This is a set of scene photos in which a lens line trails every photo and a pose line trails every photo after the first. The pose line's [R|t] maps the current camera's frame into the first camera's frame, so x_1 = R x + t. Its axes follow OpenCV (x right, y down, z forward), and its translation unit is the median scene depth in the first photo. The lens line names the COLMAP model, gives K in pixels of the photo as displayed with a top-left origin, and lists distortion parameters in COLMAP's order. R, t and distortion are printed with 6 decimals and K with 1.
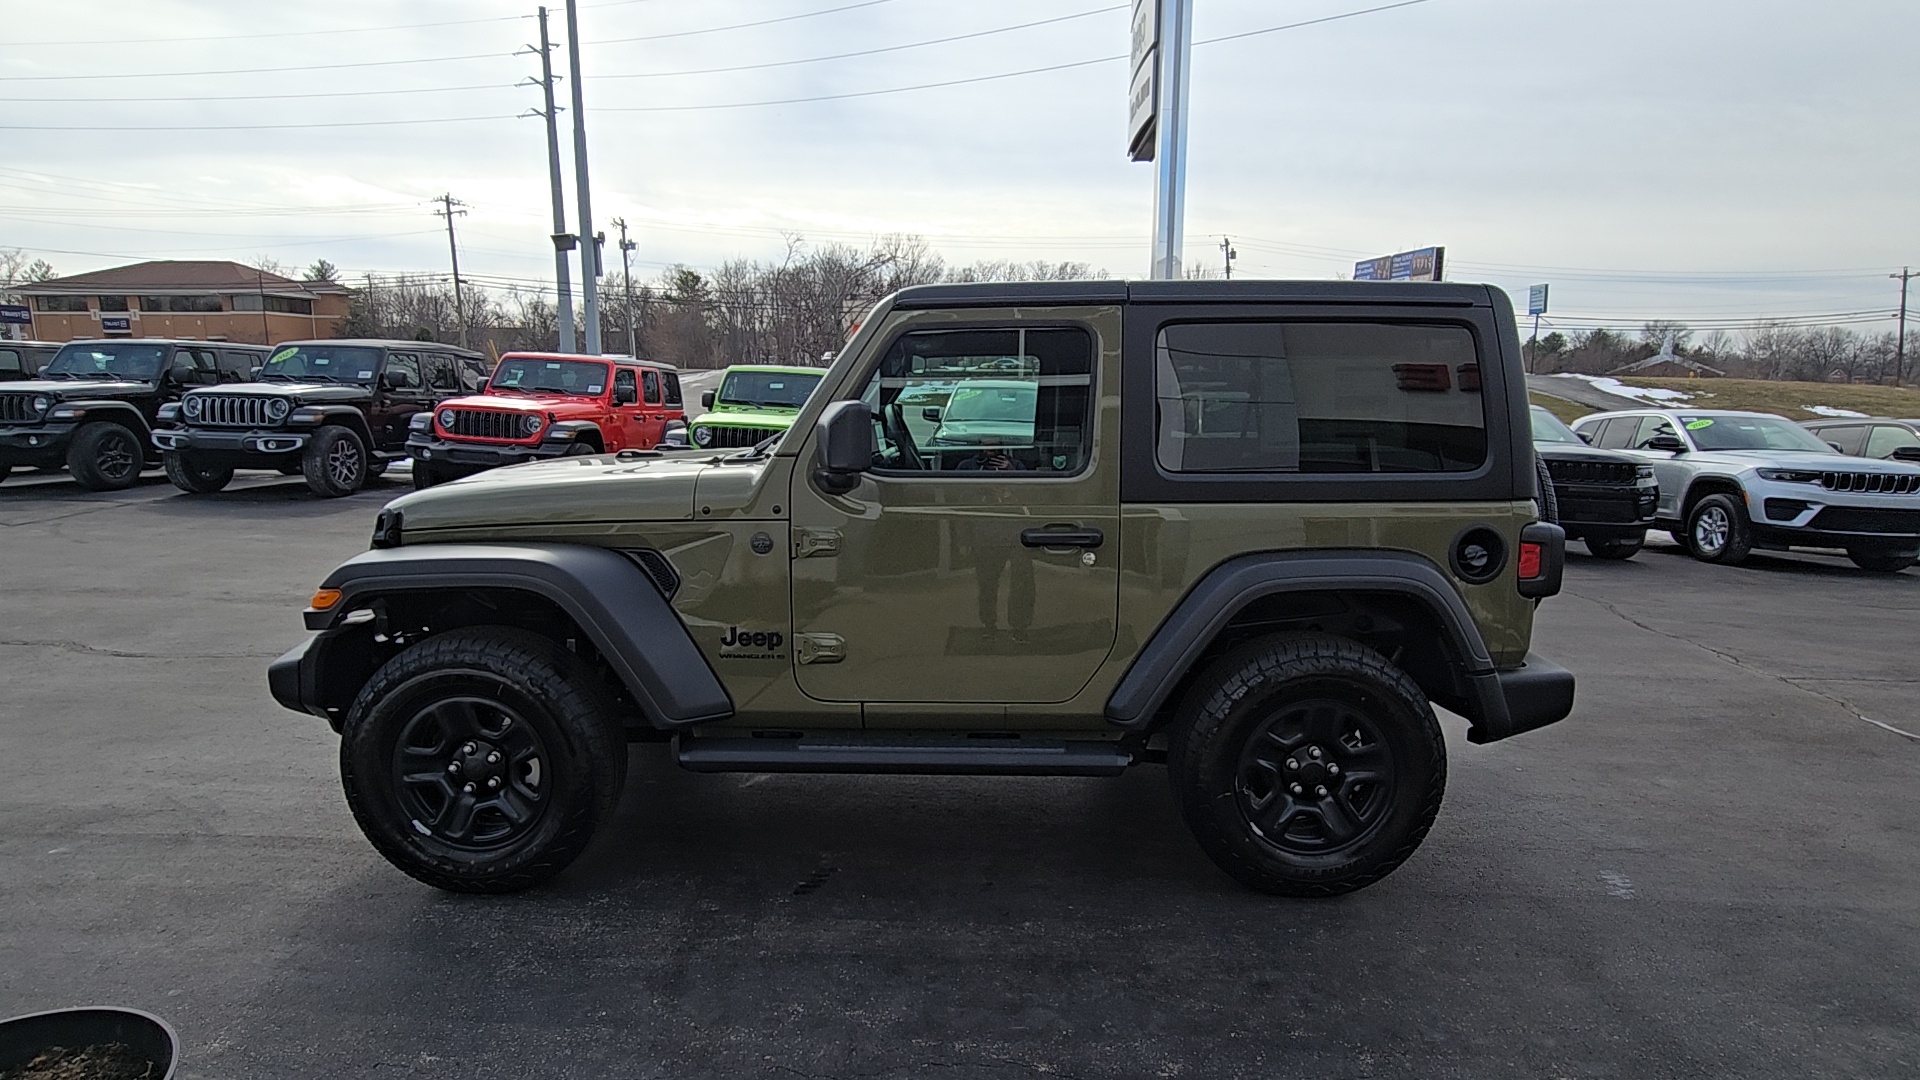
lens RADIAL K [[975.5, 0, 951.2], [0, 975.5, 550.3], [0, 0, 1]] dist [-0.004155, 0.002115]
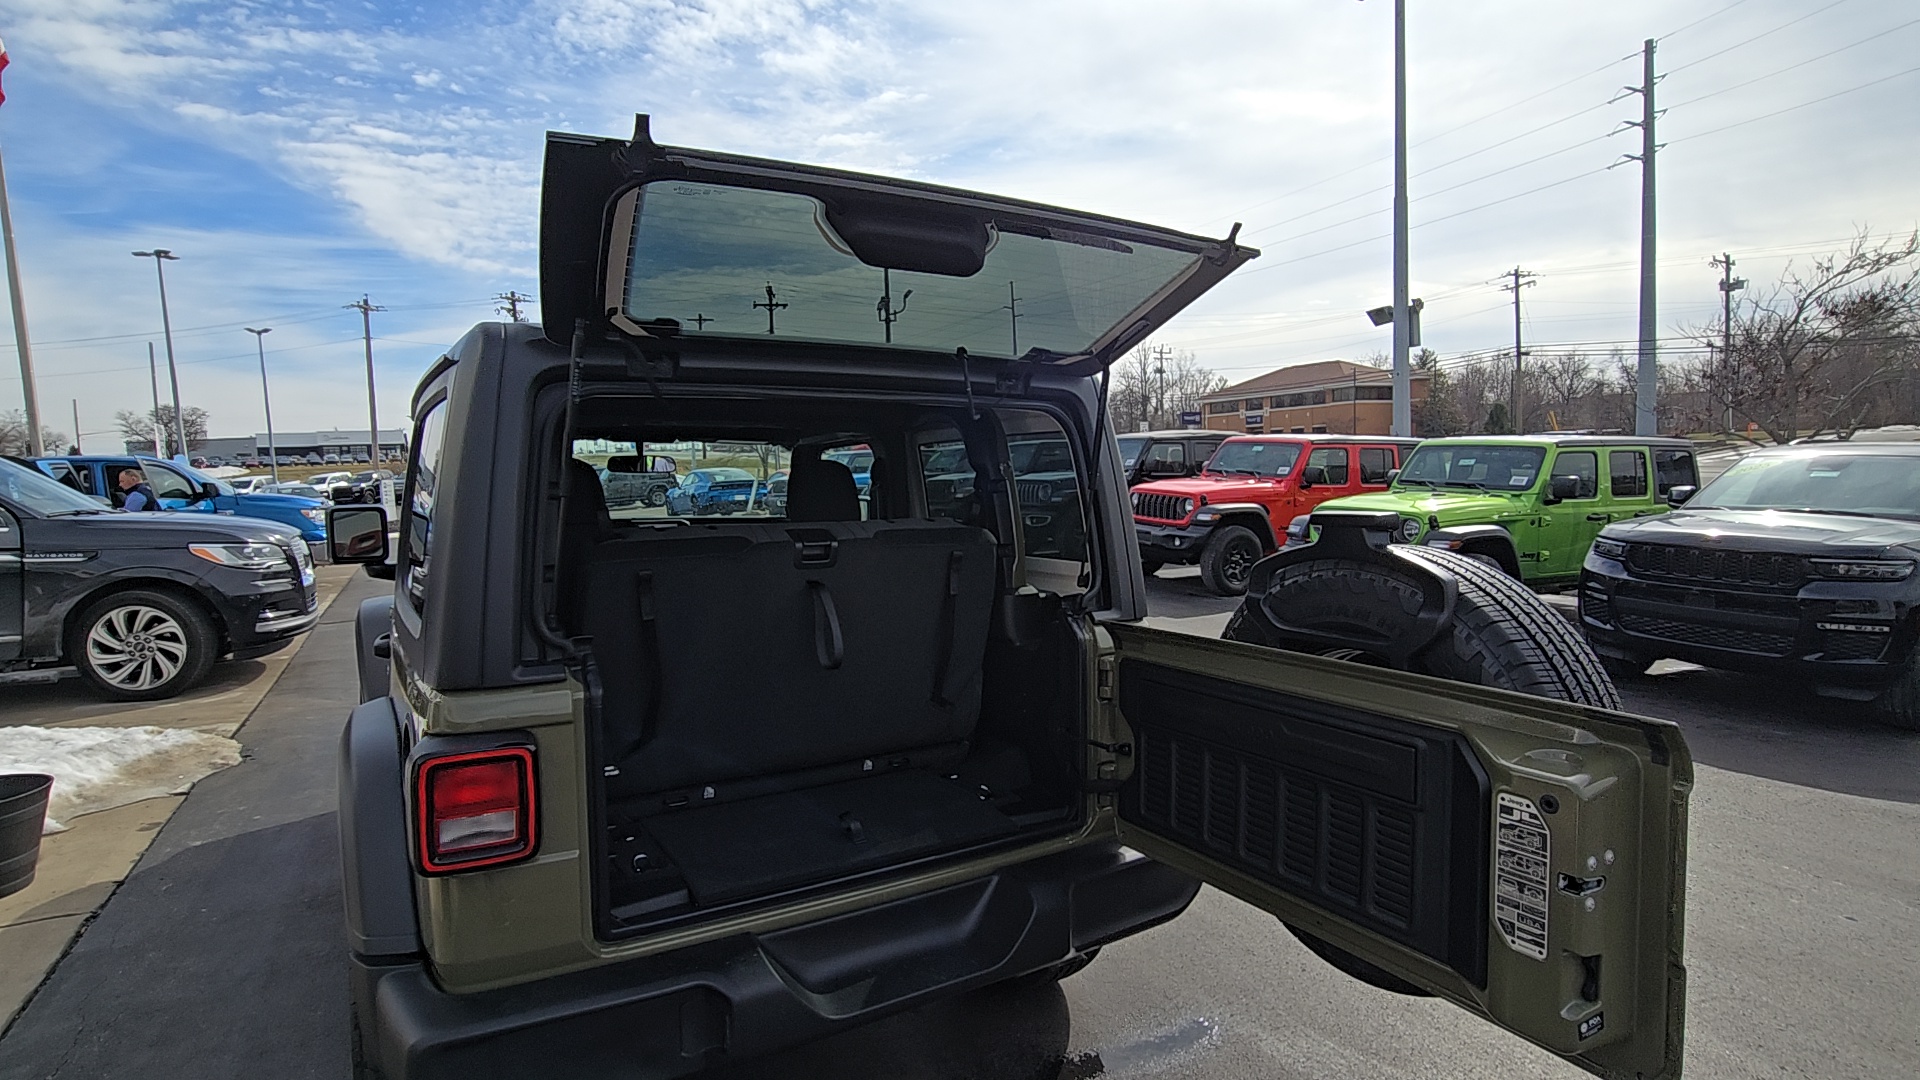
lens RADIAL K [[975.5, 0, 951.2], [0, 975.5, 550.3], [0, 0, 1]] dist [-0.004155, 0.002115]
pose [[0.503306, 0.049447, -0.862693, 0.342432], [-0.114510, 0.993373, -0.009870, -0.044295], [0.856487, 0.103754, 0.505632, 0.265142]]
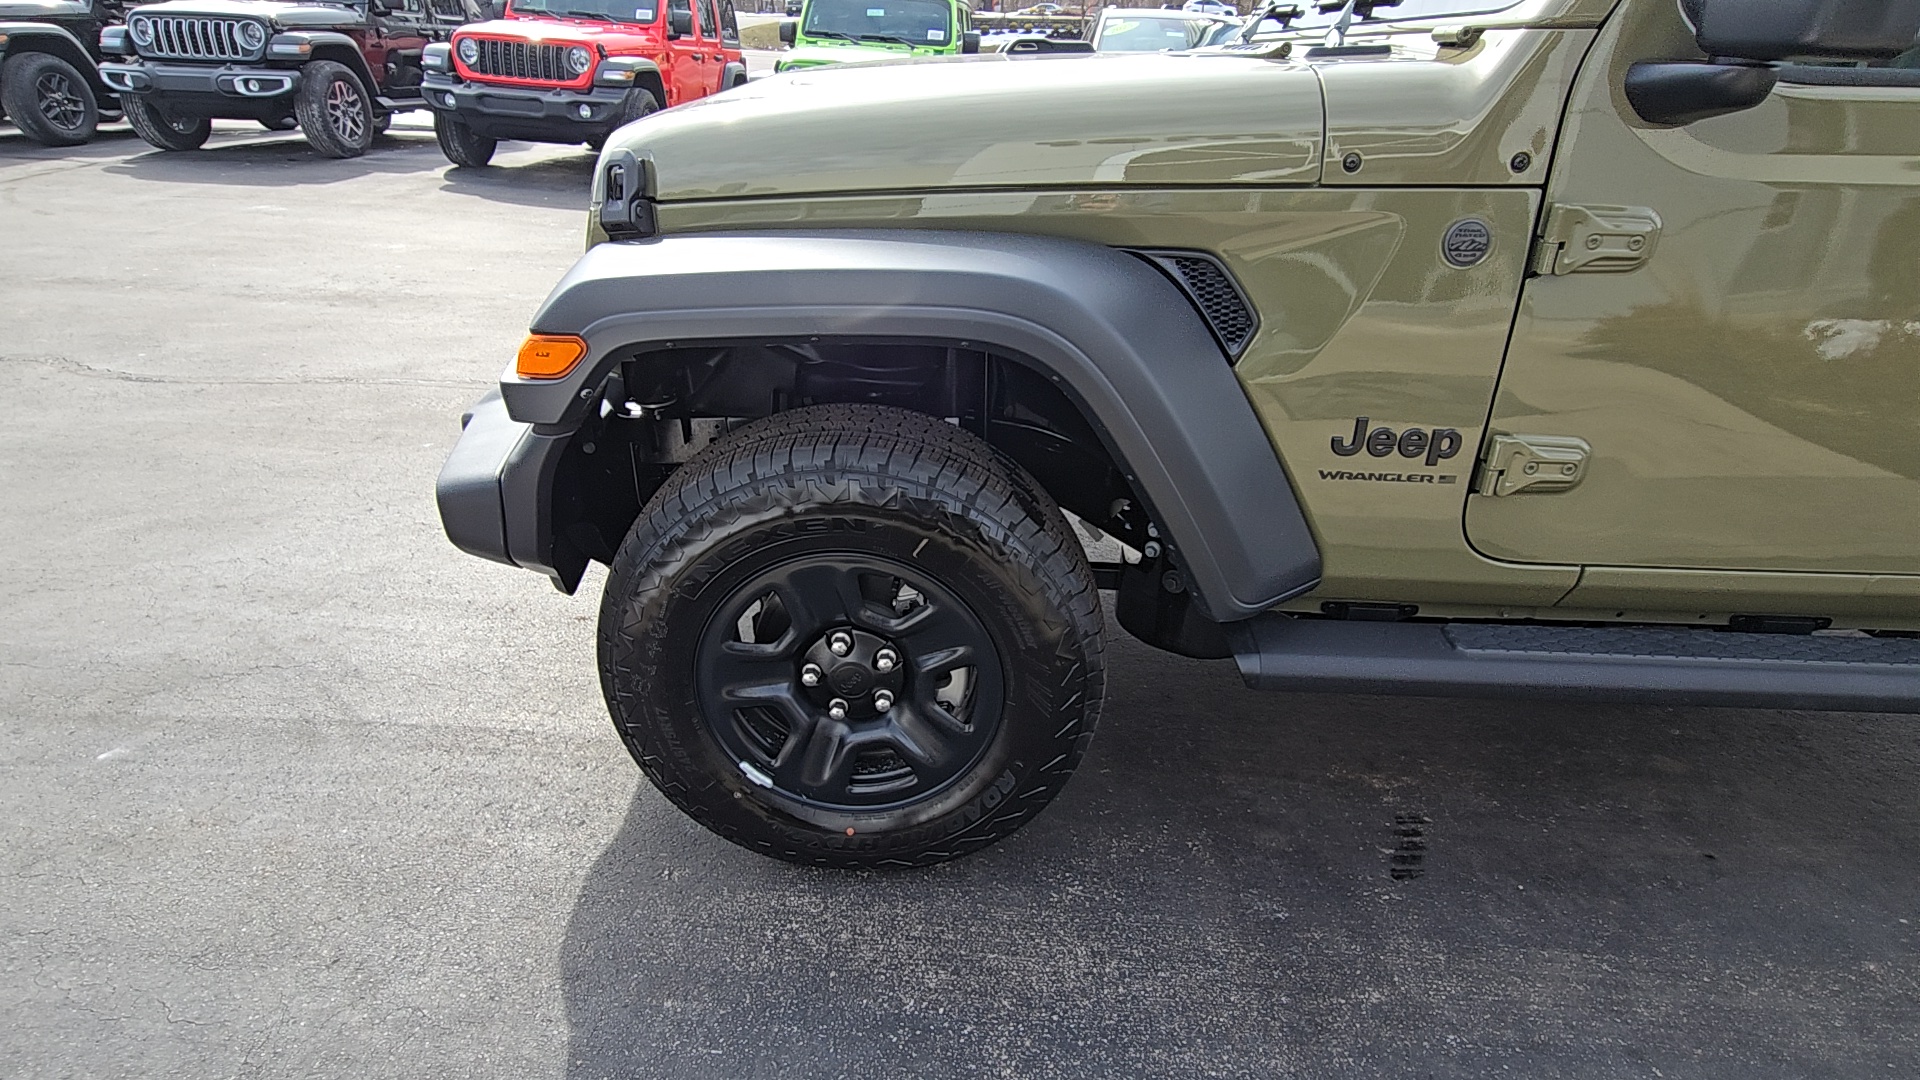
lens RADIAL K [[975.5, 0, 951.2], [0, 975.5, 550.3], [0, 0, 1]] dist [-0.004155, 0.002115]
pose [[0.999808, 0.016446, -0.010687, -0.115765], [-0.012316, 0.950509, 0.310453, -0.002171], [0.015264, -0.310261, 0.950529, 0.139577]]
